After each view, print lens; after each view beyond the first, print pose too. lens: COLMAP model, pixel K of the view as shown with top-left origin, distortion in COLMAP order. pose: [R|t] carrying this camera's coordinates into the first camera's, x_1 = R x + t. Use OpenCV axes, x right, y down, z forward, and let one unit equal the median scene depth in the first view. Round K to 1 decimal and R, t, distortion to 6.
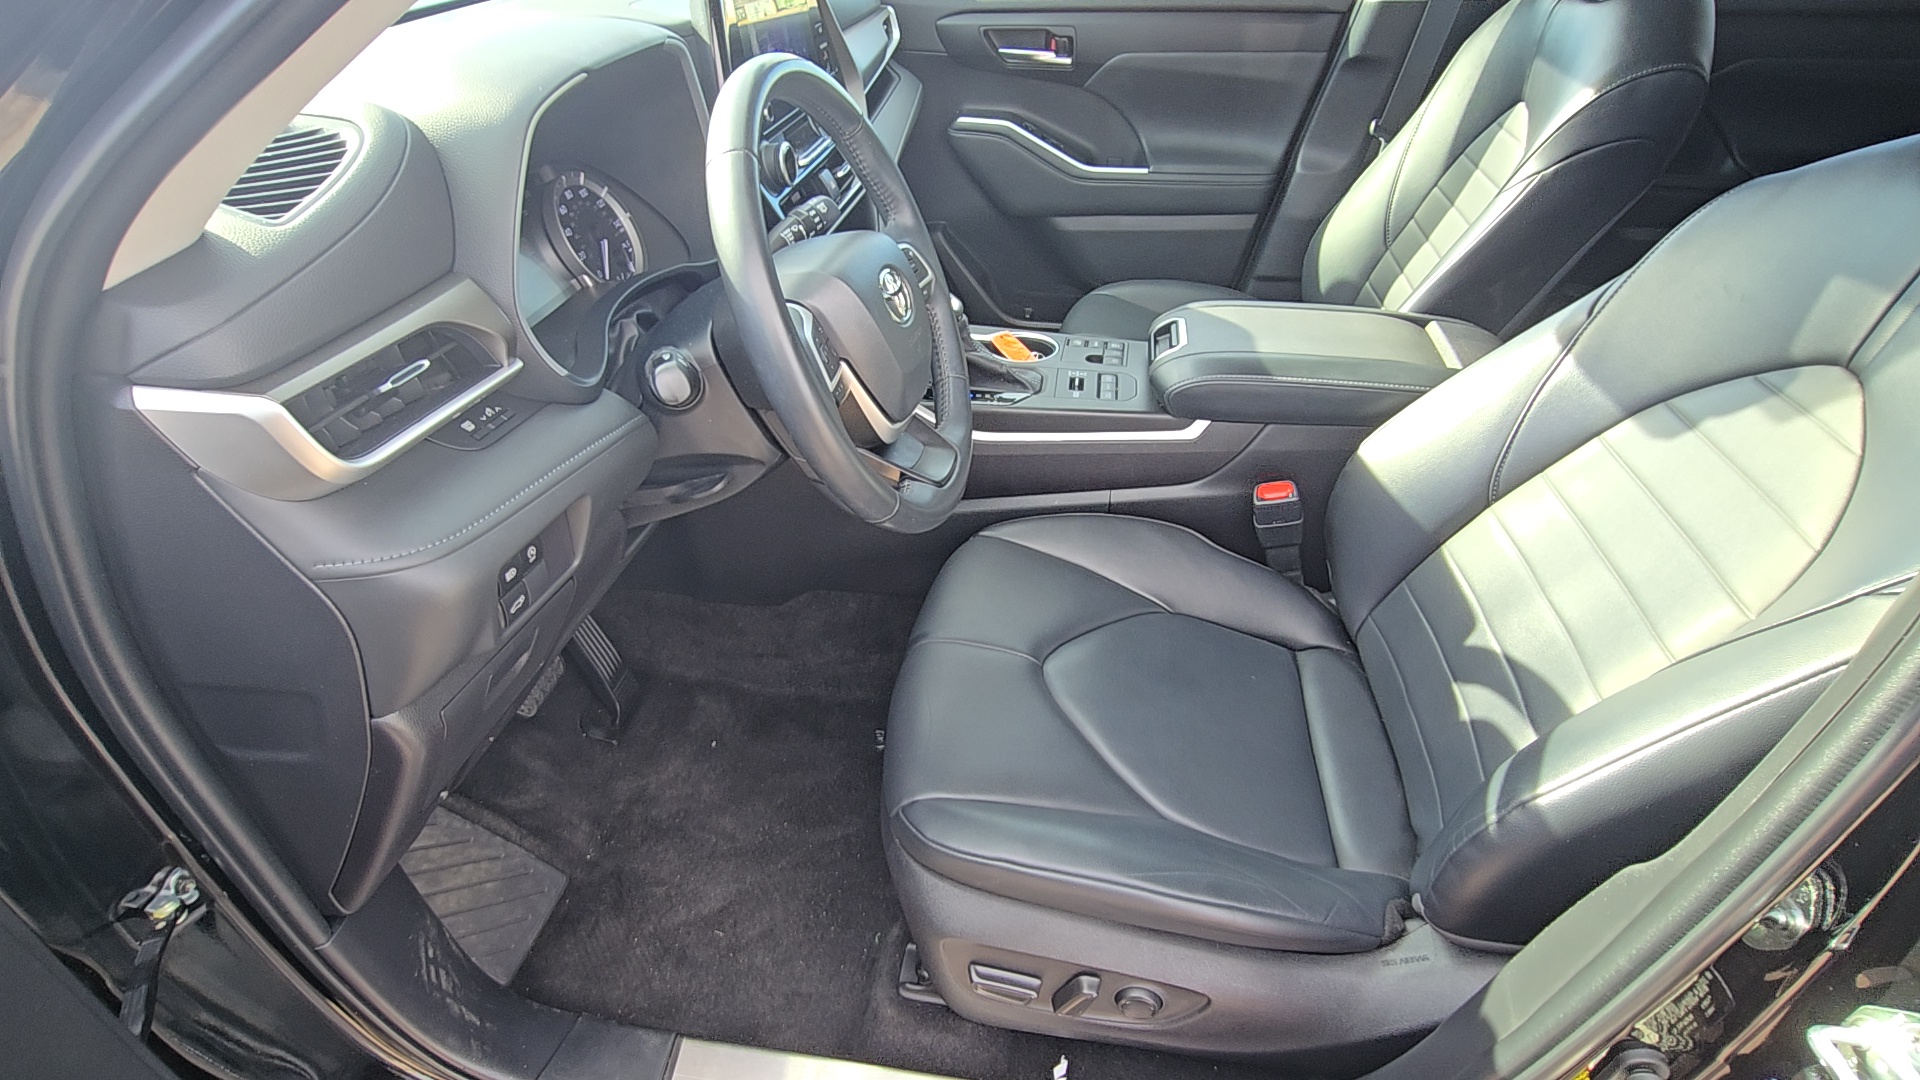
lens RADIAL K [[974.4, 0, 977.2], [0, 974.4, 556.7], [0, 0, 1]] dist [0.002118, -0.000791]
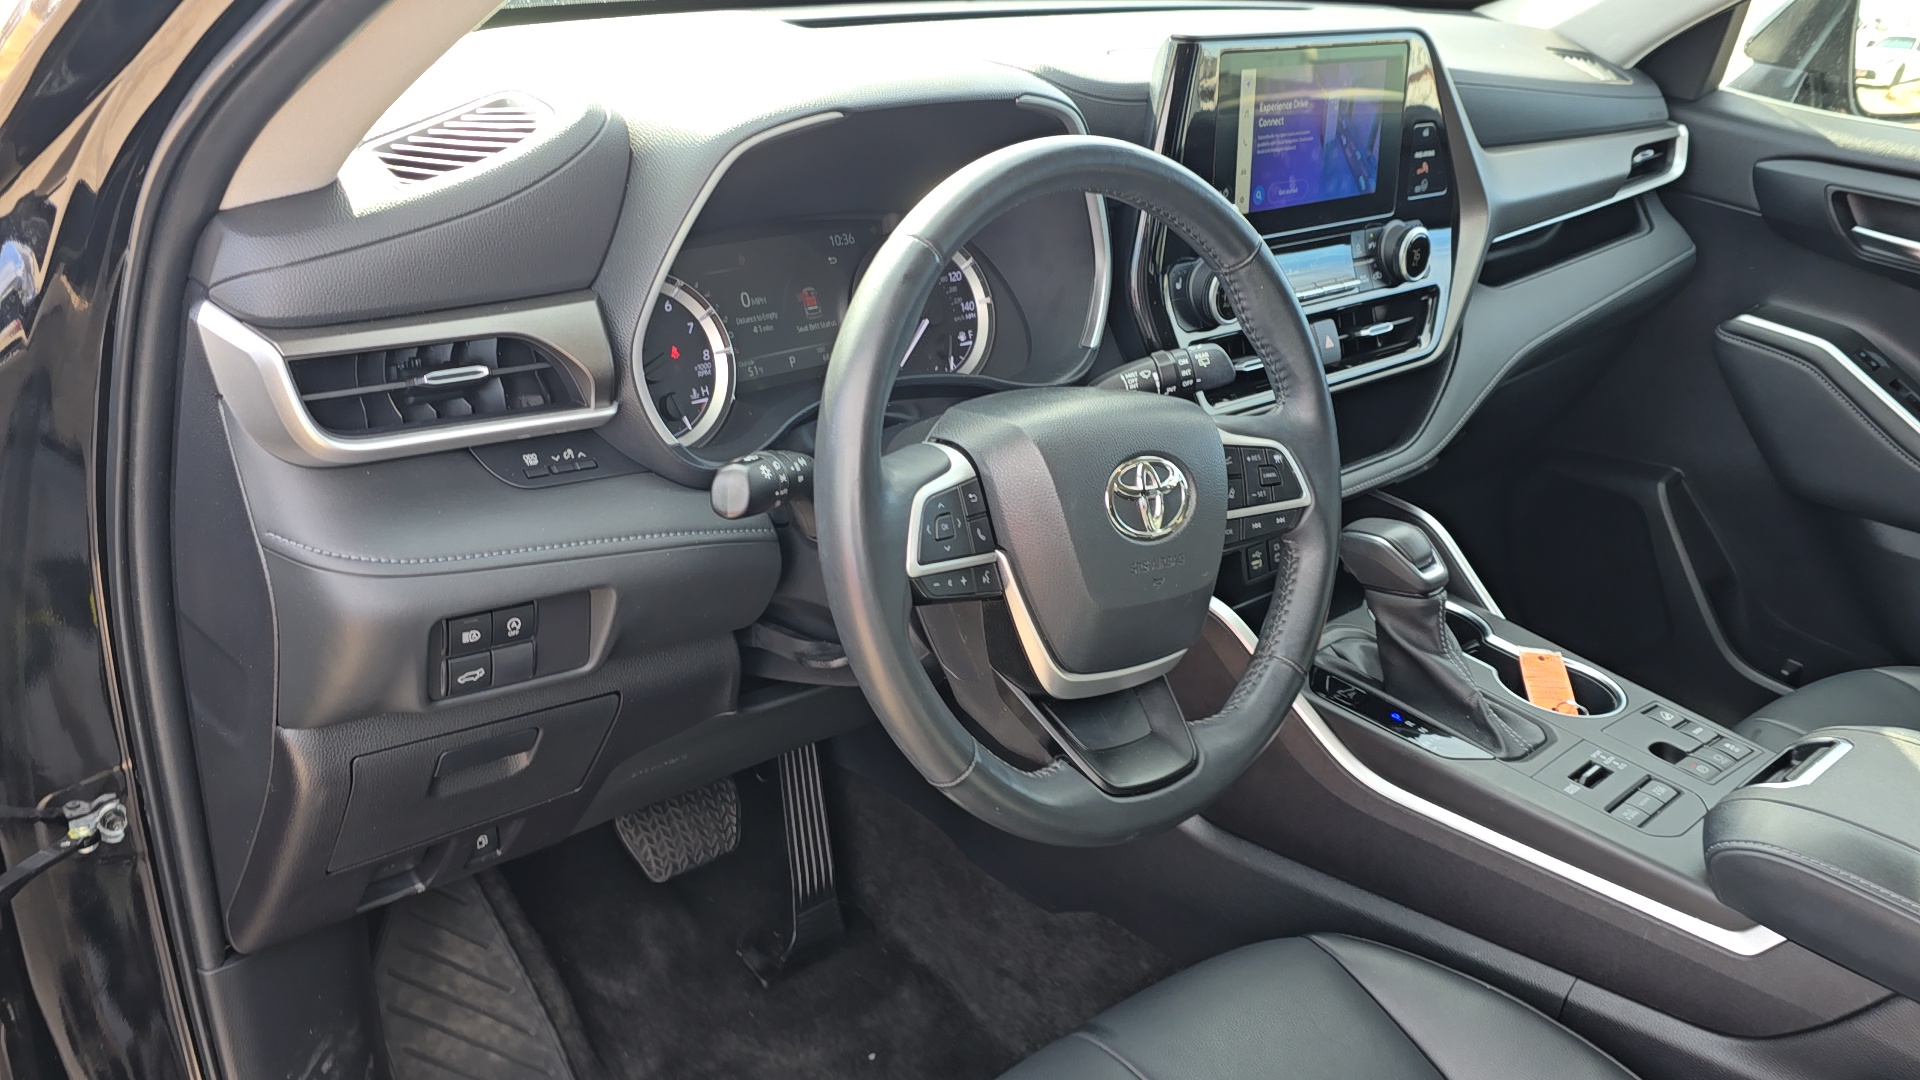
lens RADIAL K [[1618.2, 0, 978.9], [0, 1618.2, 568.4], [0, 0, 1]] dist [-0.009592, -0.009910]
pose [[0.770554, 0.334379, -0.542621, 0.333982], [-0.437500, 0.896585, -0.068774, -0.075056], [0.463509, 0.290391, 0.837157, 0.032434]]
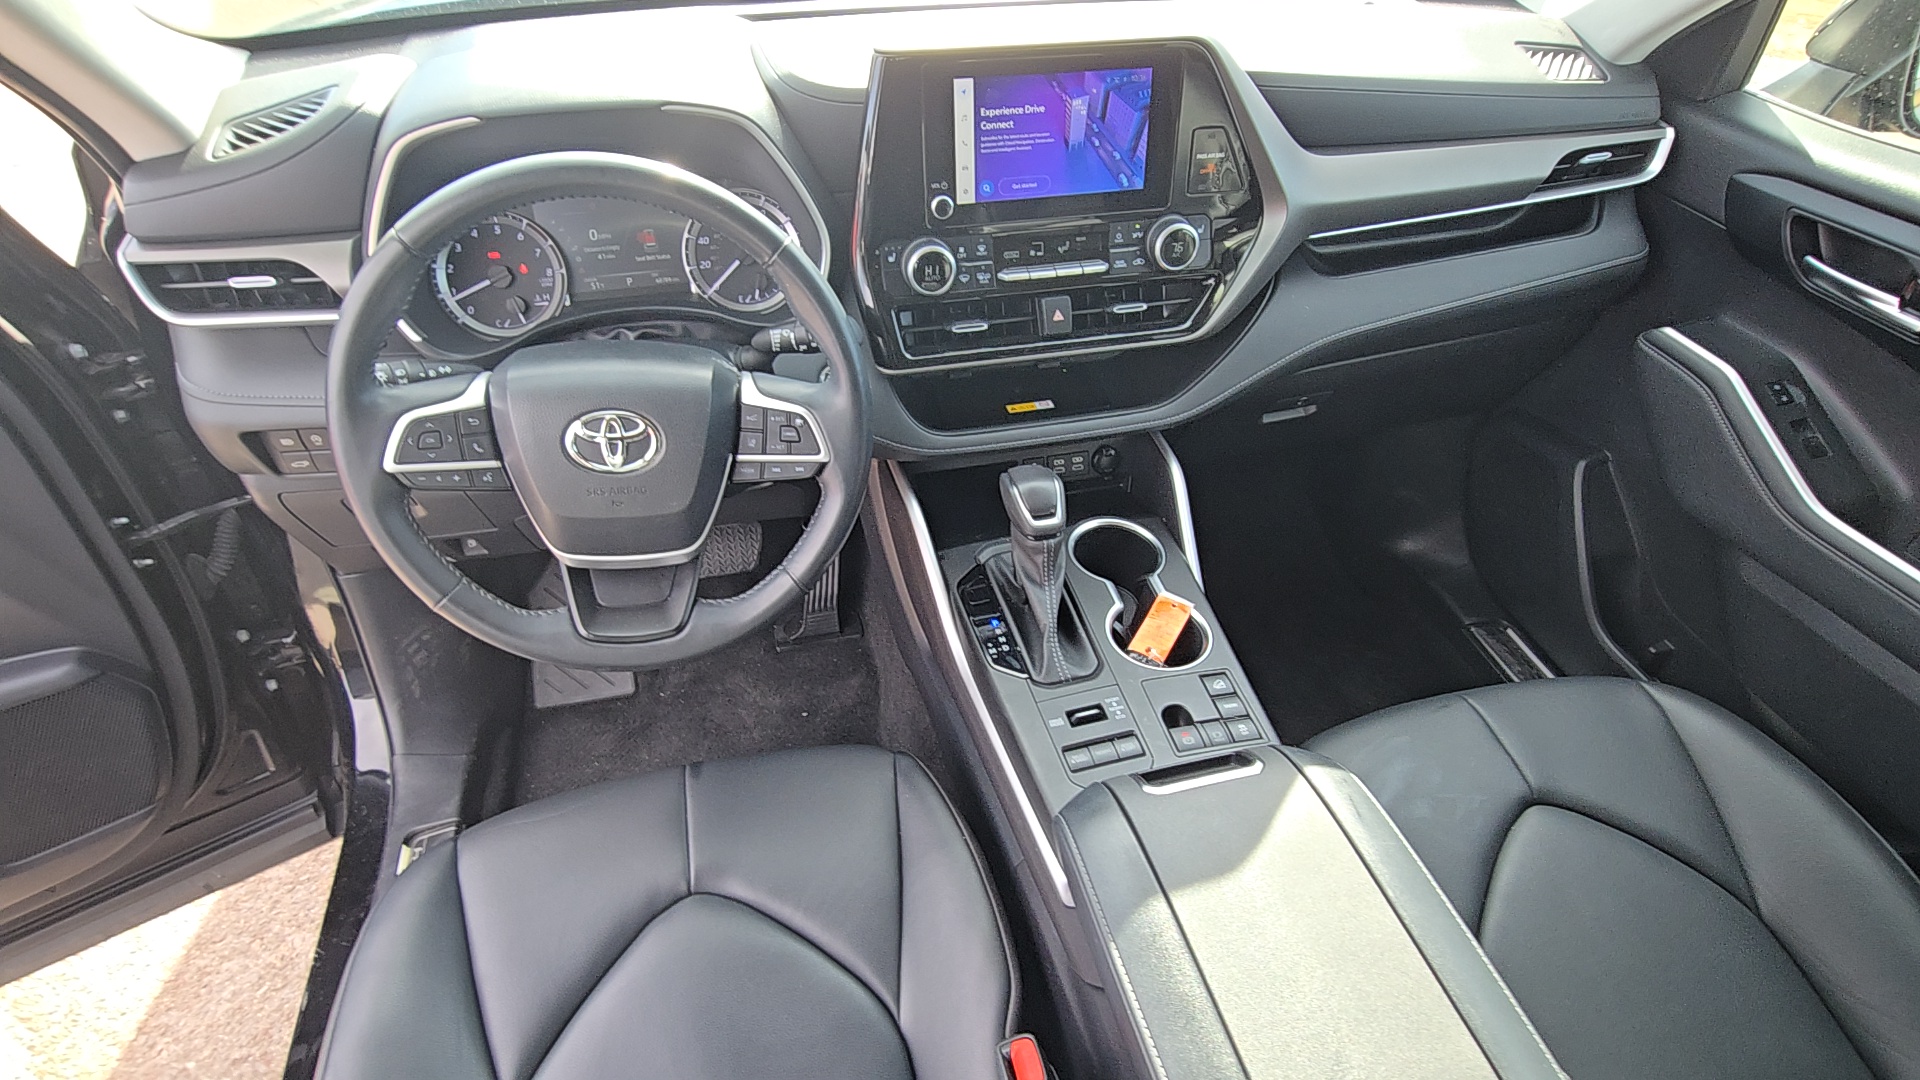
lens RADIAL K [[974.4, 0, 977.2], [0, 974.4, 556.7], [0, 0, 1]] dist [0.002118, -0.000791]
pose [[0.371473, 0.607105, -0.702447, 0.555818], [-0.553637, 0.752200, 0.357326, -0.528961], [0.745315, 0.256163, 0.615537, 0.557231]]
